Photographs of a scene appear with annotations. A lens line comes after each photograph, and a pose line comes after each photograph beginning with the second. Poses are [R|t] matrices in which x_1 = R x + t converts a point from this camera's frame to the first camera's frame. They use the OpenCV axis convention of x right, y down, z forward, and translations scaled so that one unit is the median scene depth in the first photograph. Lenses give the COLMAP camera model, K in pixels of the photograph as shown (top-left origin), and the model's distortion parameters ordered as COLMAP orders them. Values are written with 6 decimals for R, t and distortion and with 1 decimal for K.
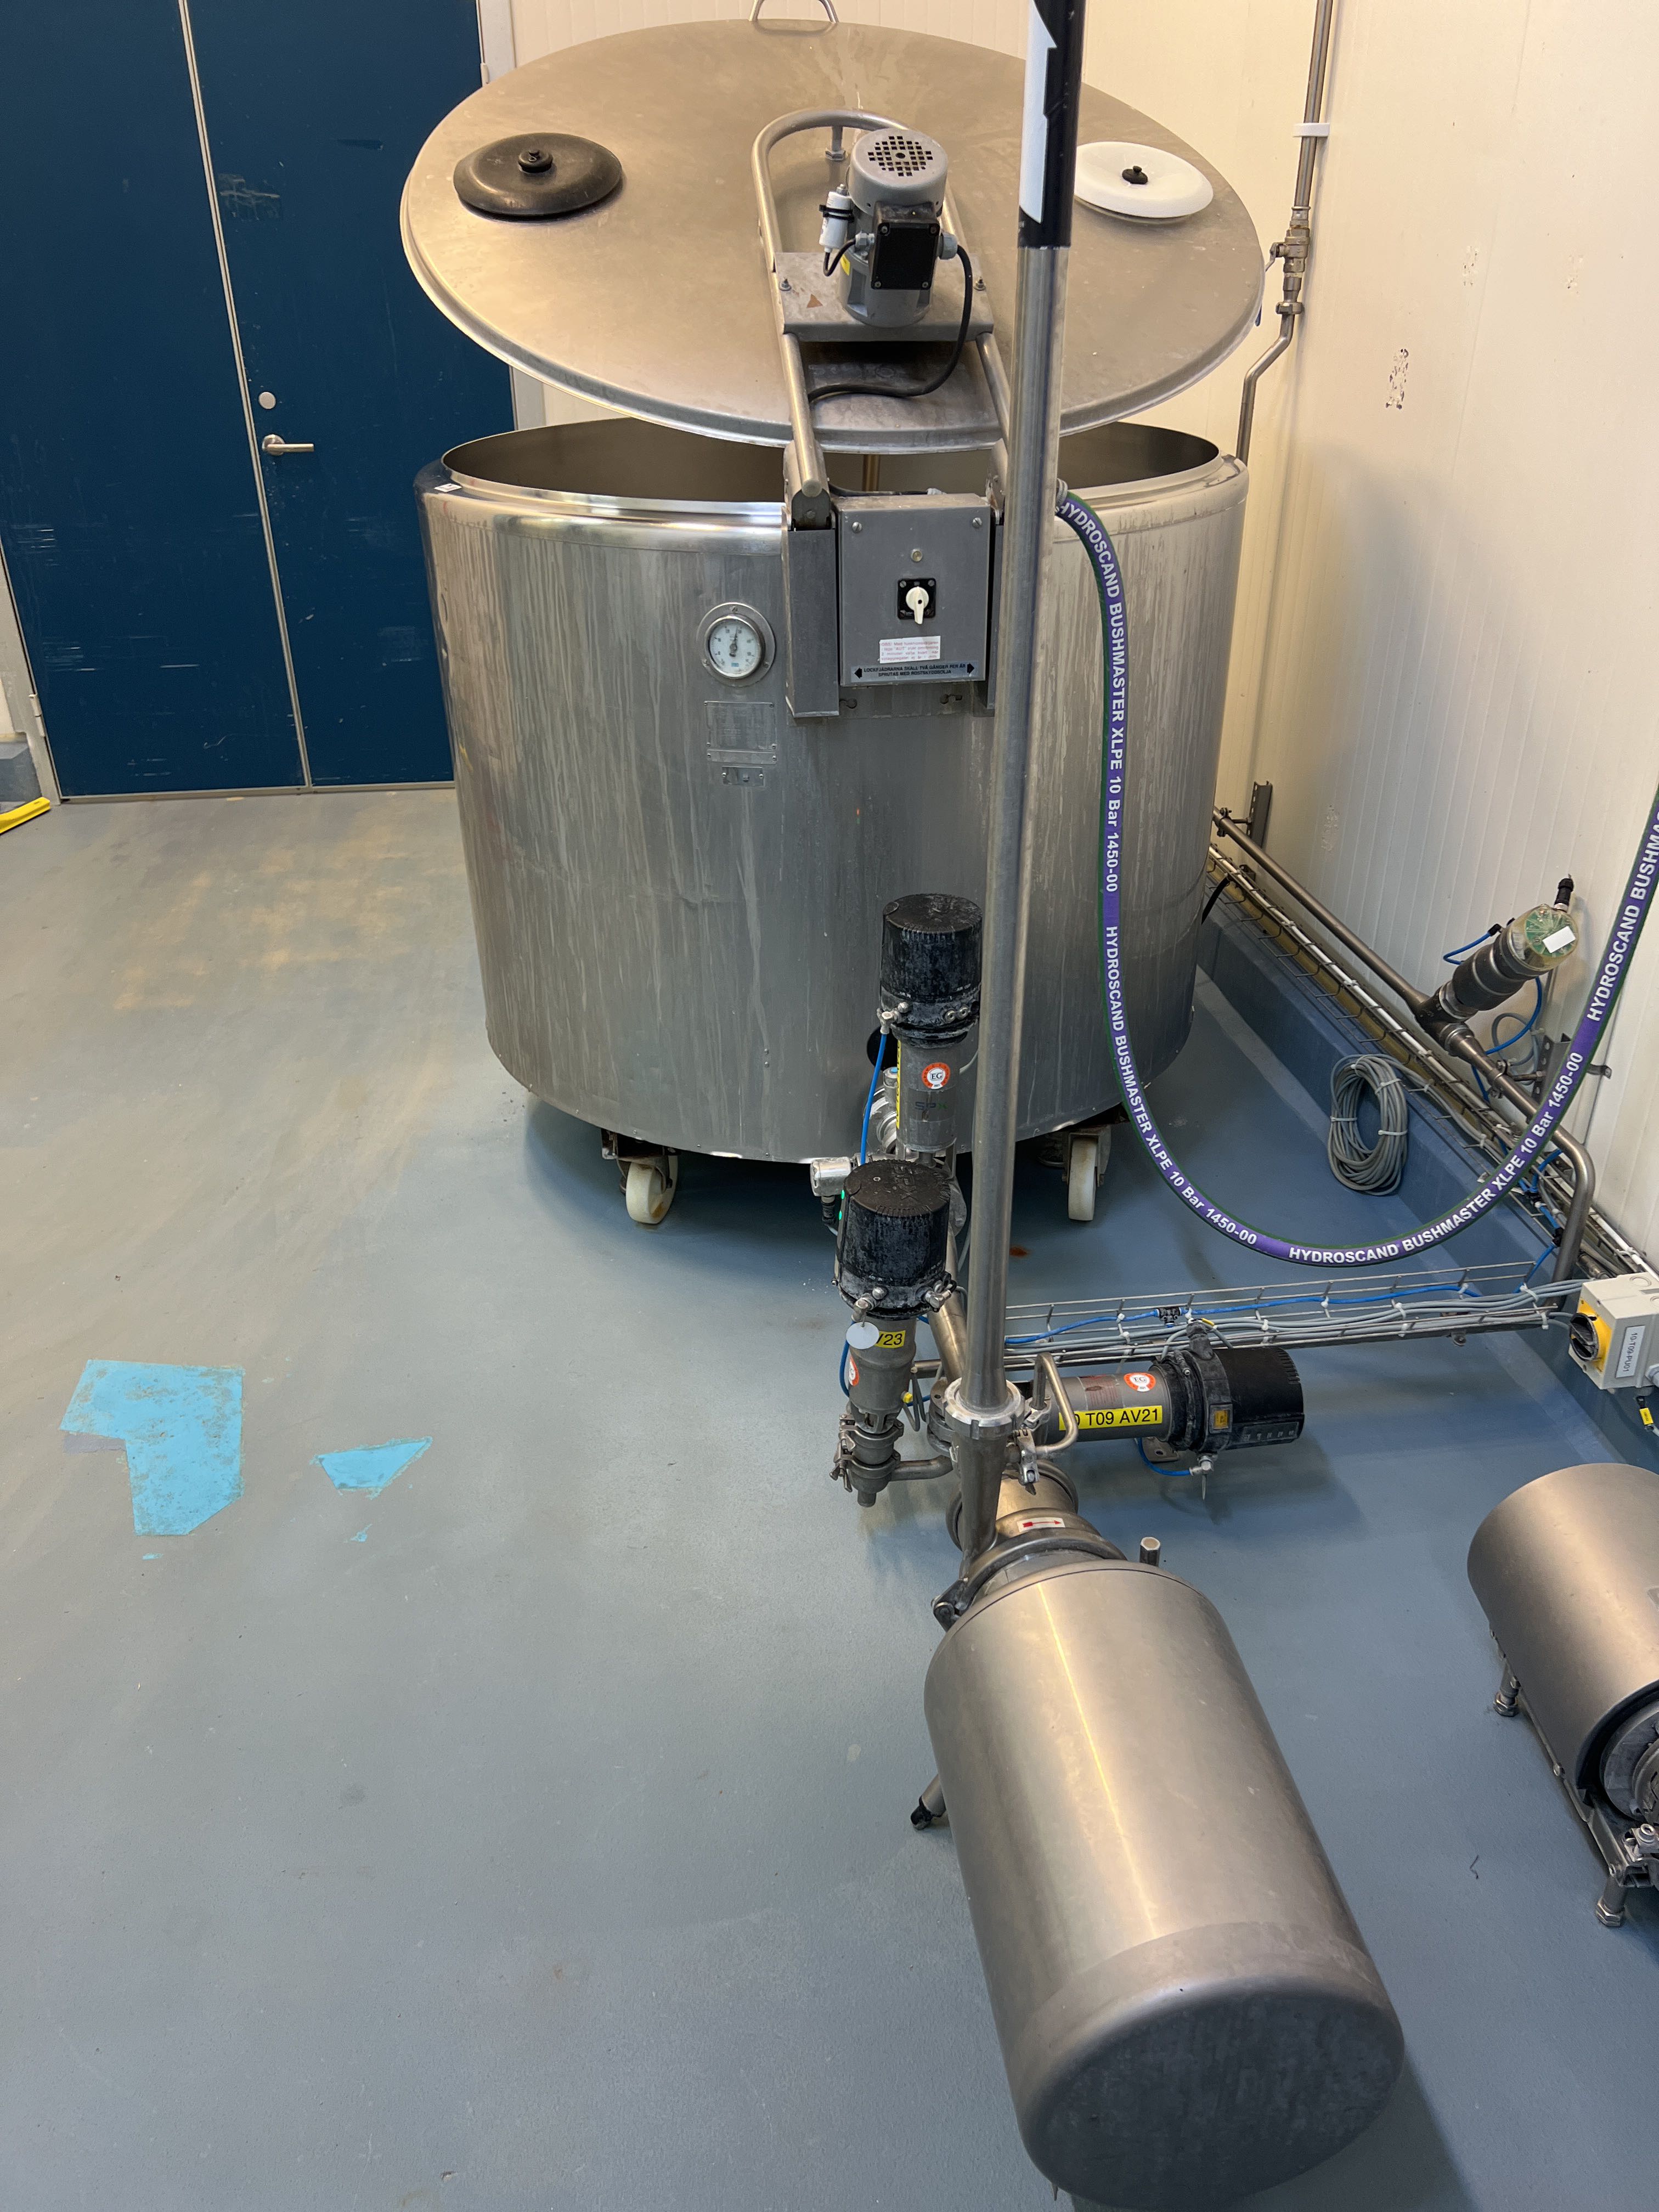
lens RADIAL K [[1642.8, 0, 834.1], [0, 1642.8, 1117.4], [0, 0, 1]] dist [0.076868, -0.110640]
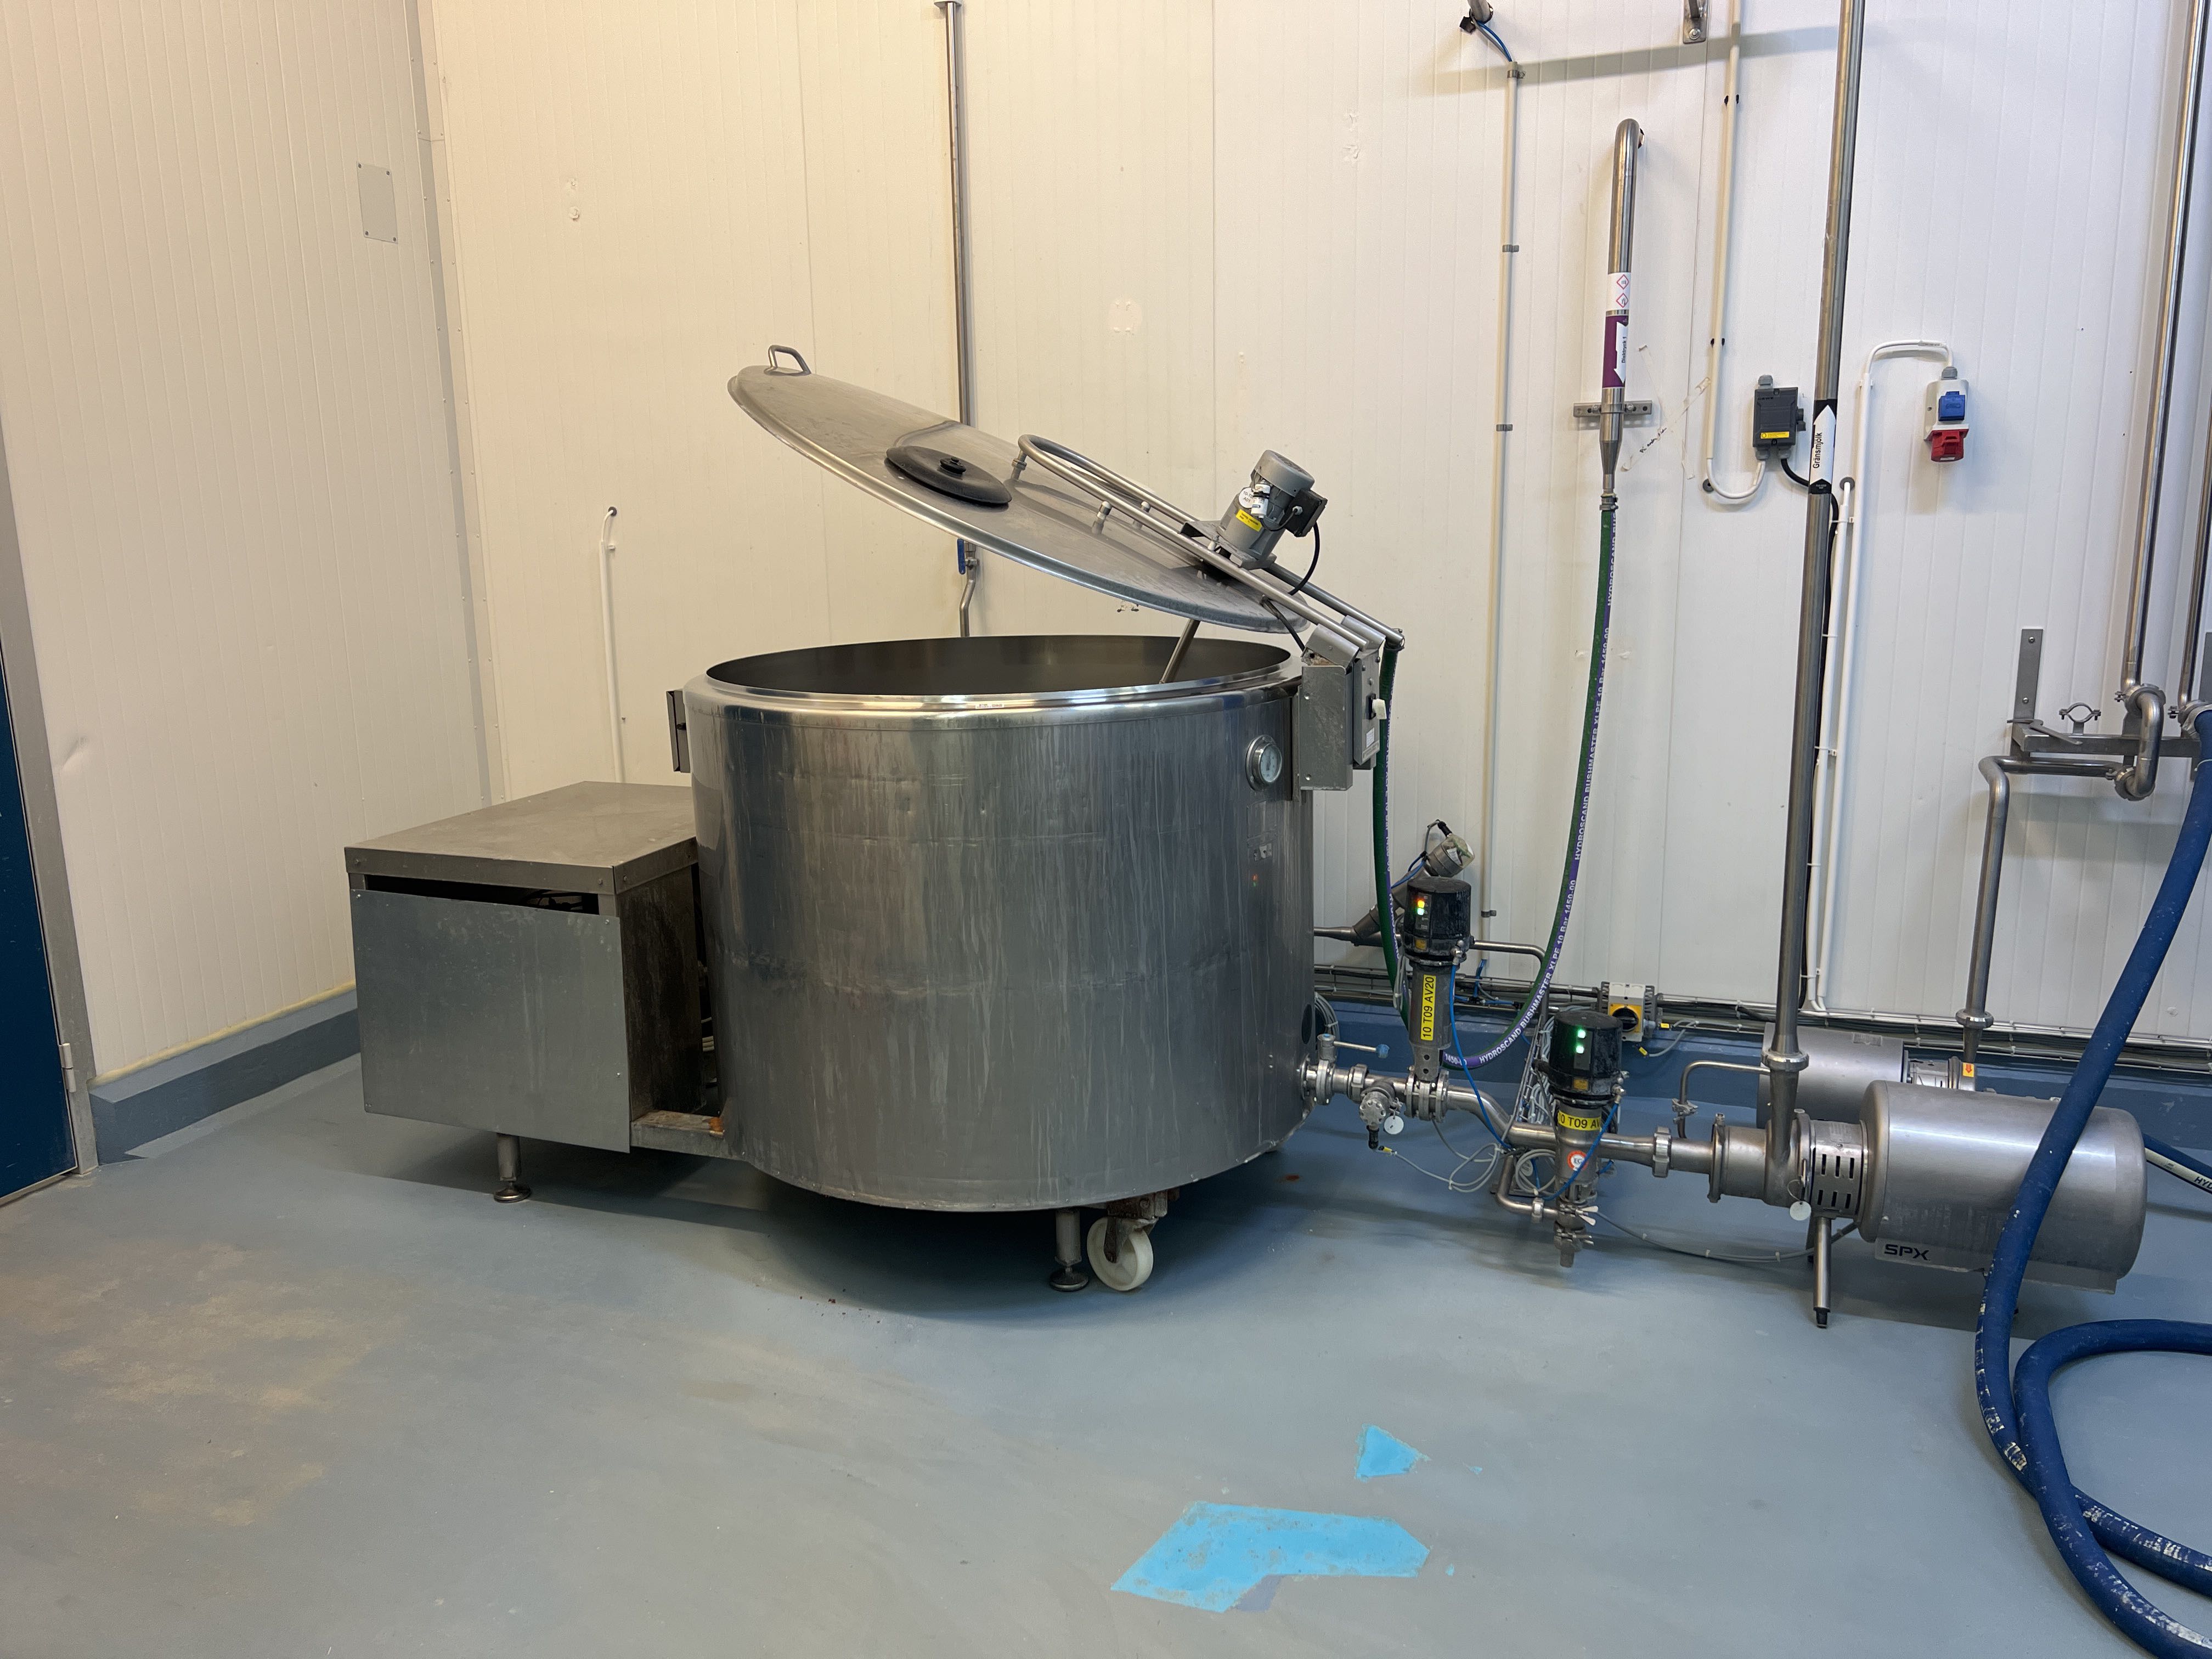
lens RADIAL K [[1642.8, 0, 1106.0], [0, 1642.8, 829.5], [0, 0, 1]] dist [0.076868, -0.110640]
pose [[0.460070, -0.180995, 0.869239, -1.260704], [0.440824, 0.896379, -0.046673, -0.208116], [-0.770721, 0.404654, 0.492184, 0.389348]]
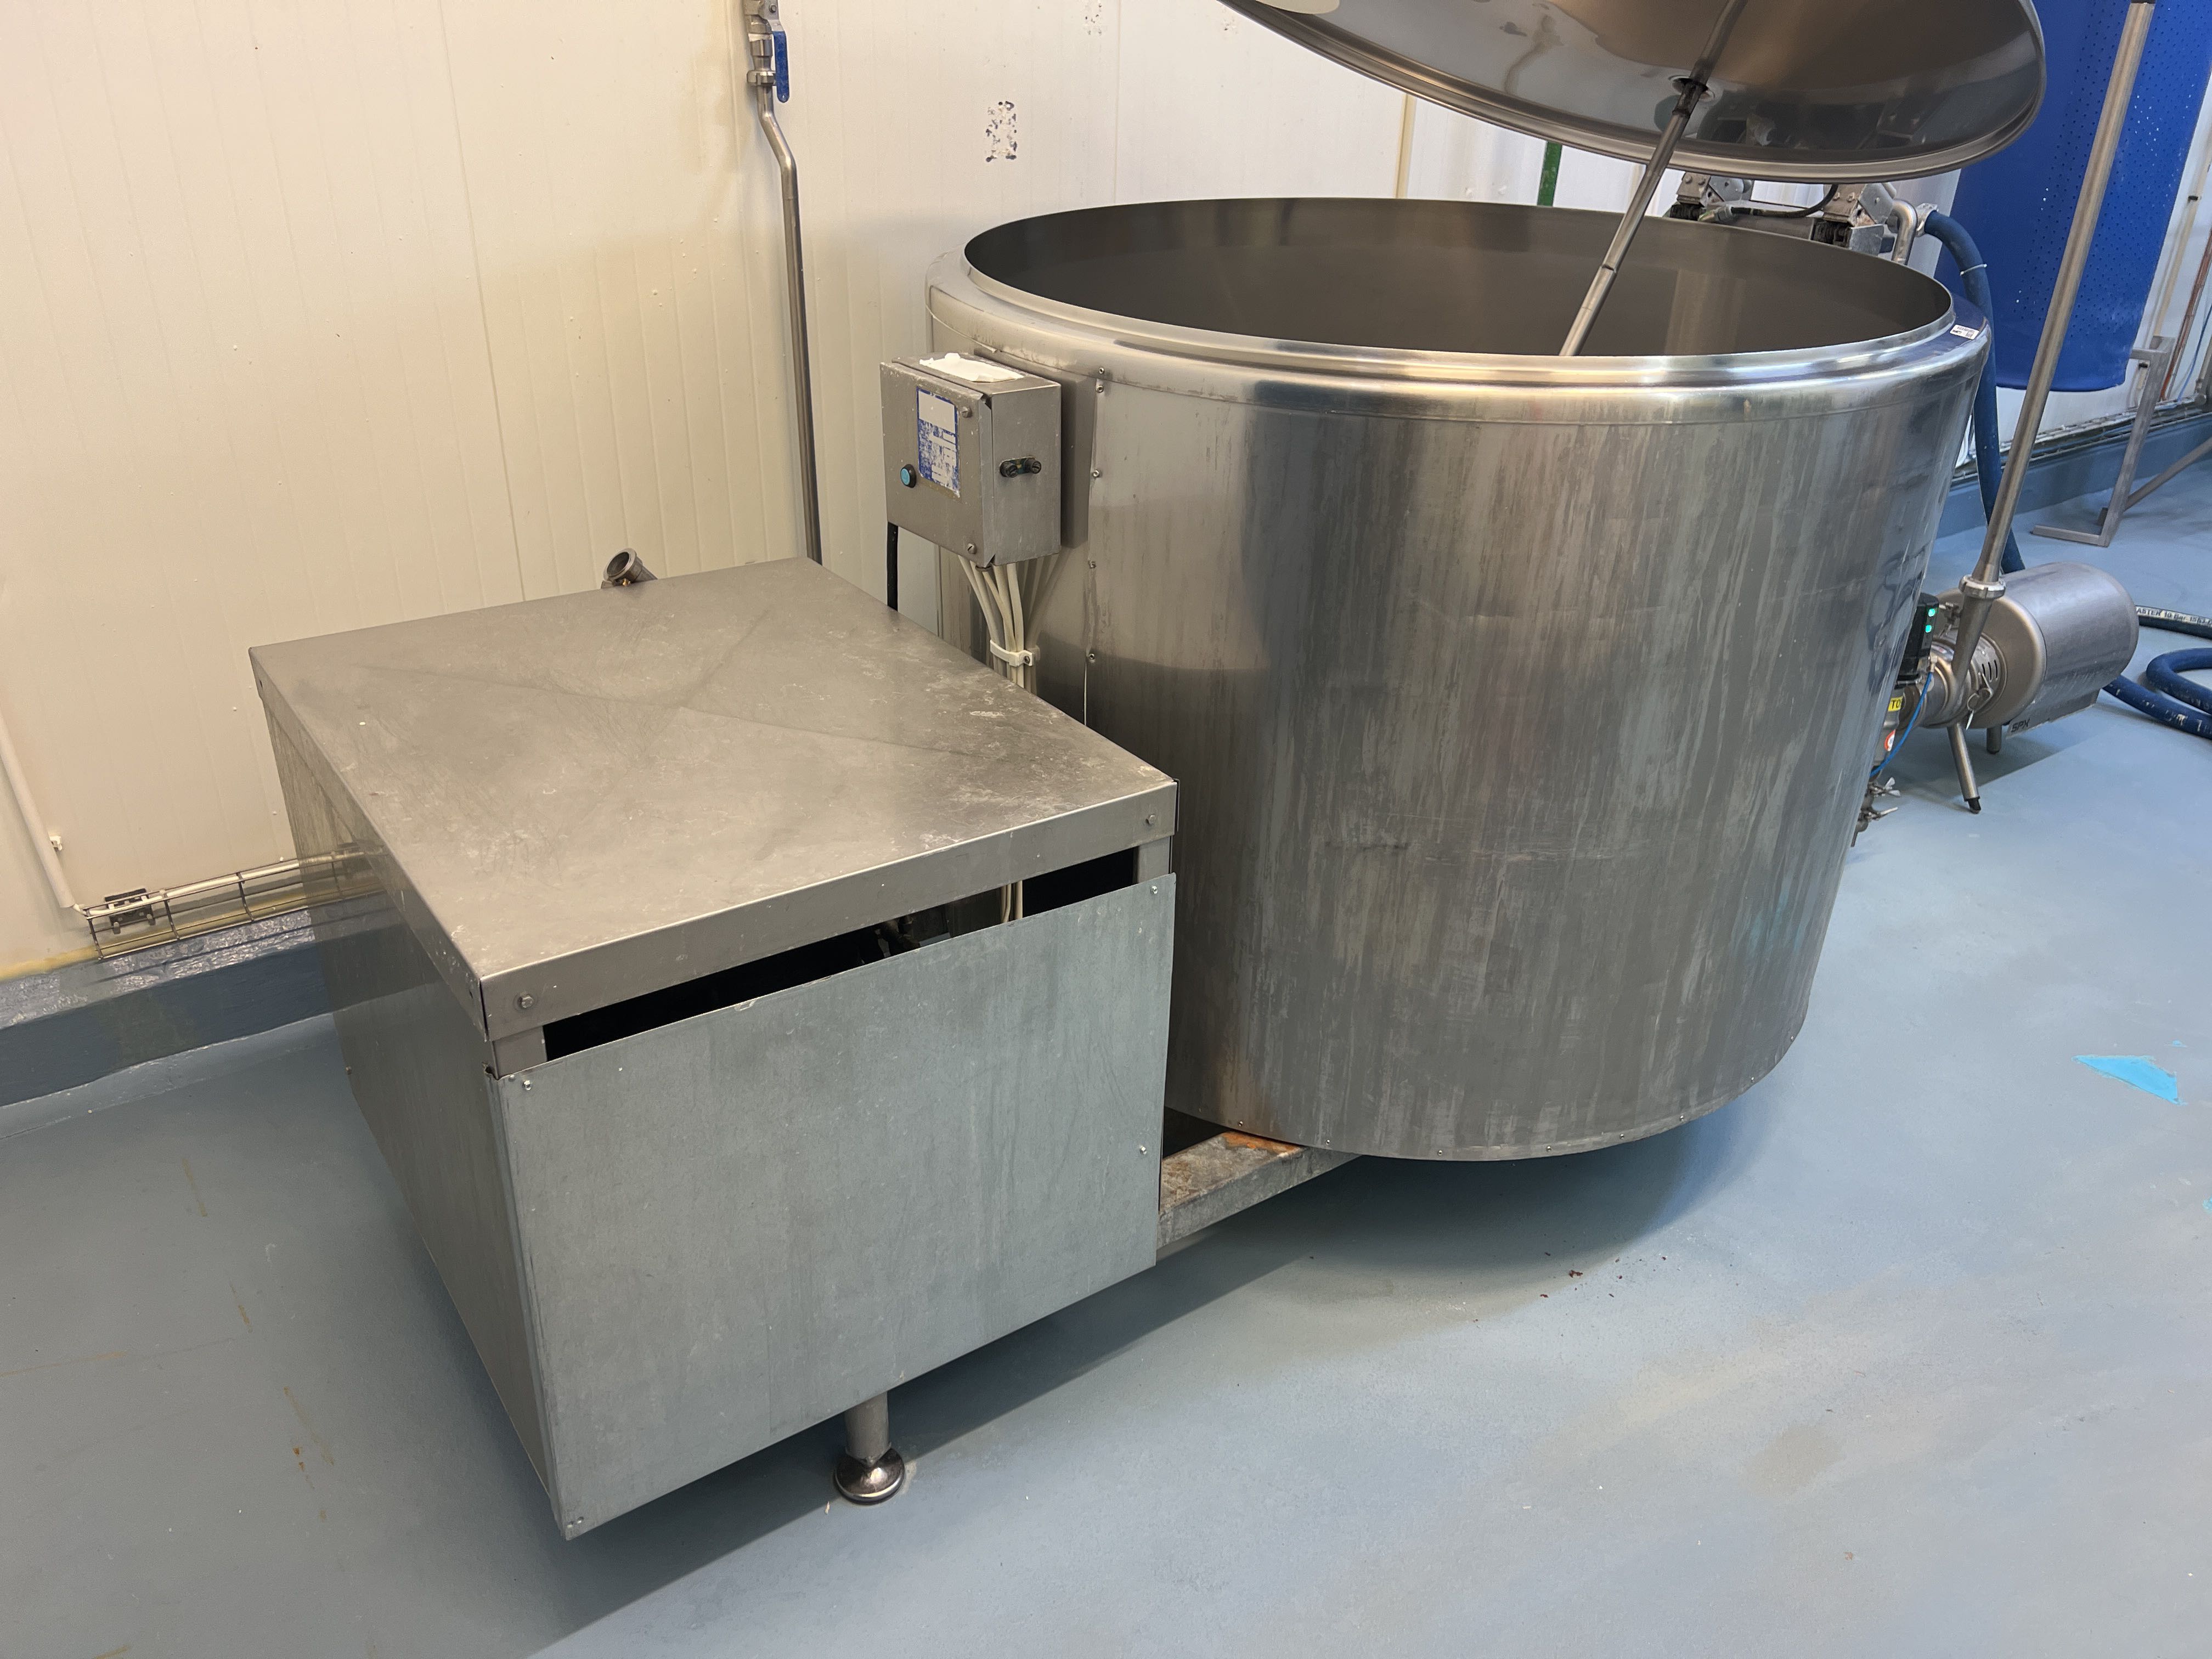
lens RADIAL K [[1664.5, 0, 1076.0], [0, 1664.5, 834.7], [0, 0, 1]] dist [0.036011, -0.056157]
pose [[-0.450140, -0.407091, 0.794764, -0.775374], [0.420106, 0.688837, 0.590774, -0.863543], [-0.787962, 0.599816, -0.139052, 1.589154]]
